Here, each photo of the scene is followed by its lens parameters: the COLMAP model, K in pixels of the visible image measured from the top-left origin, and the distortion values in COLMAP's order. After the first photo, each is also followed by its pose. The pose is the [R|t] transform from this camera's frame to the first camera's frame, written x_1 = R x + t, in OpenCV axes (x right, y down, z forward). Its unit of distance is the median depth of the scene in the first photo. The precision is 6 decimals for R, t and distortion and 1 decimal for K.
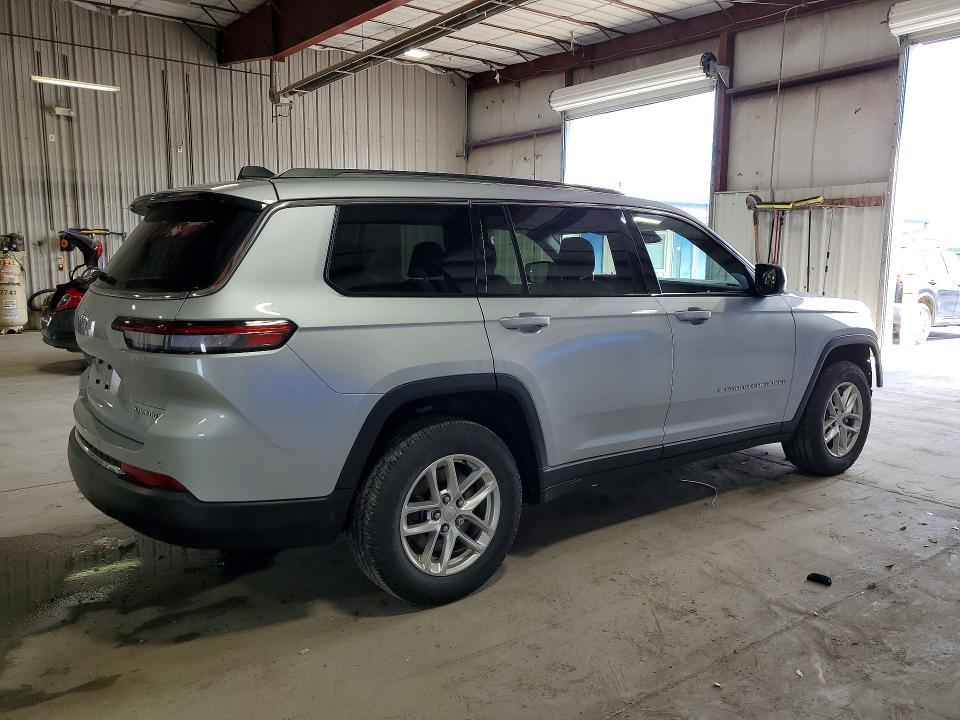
lens RADIAL K [[765.7, 0, 480.0], [0, 765.7, 360.0], [0, 0, 1]] dist [0.008998, 0.010439]
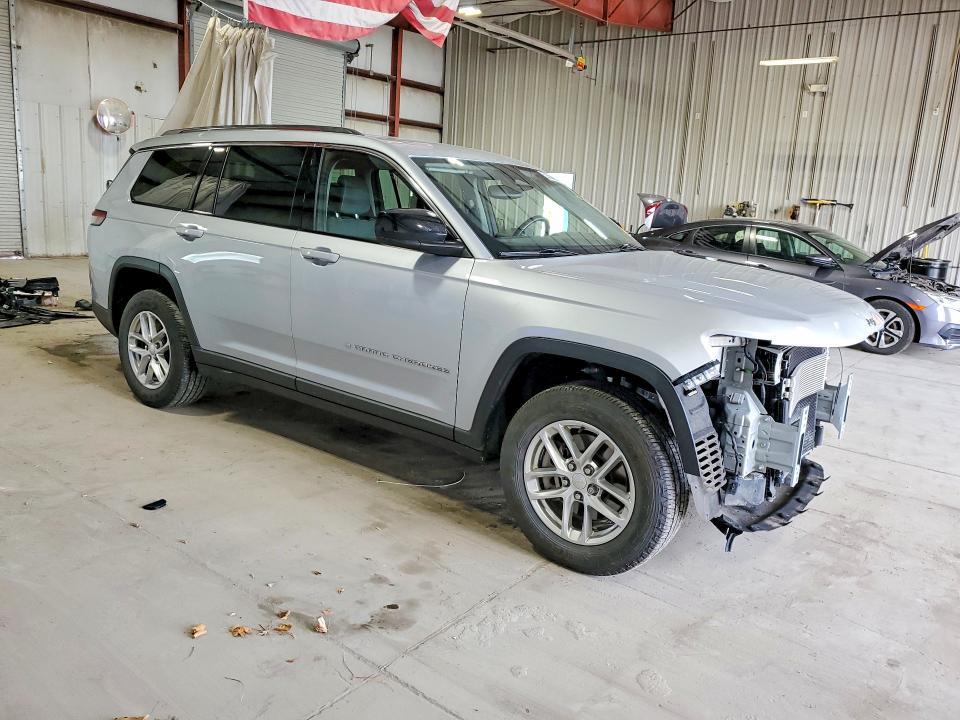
lens RADIAL K [[758.0, 0, 480.0], [0, 758.0, 360.0], [0, 0, 1]] dist [0.002889, 0.008427]
pose [[0.263448, 0.209079, -0.941744, 0.909722], [-0.190231, 0.968321, 0.161763, -0.088754], [0.945731, 0.136533, 0.294876, 0.676171]]
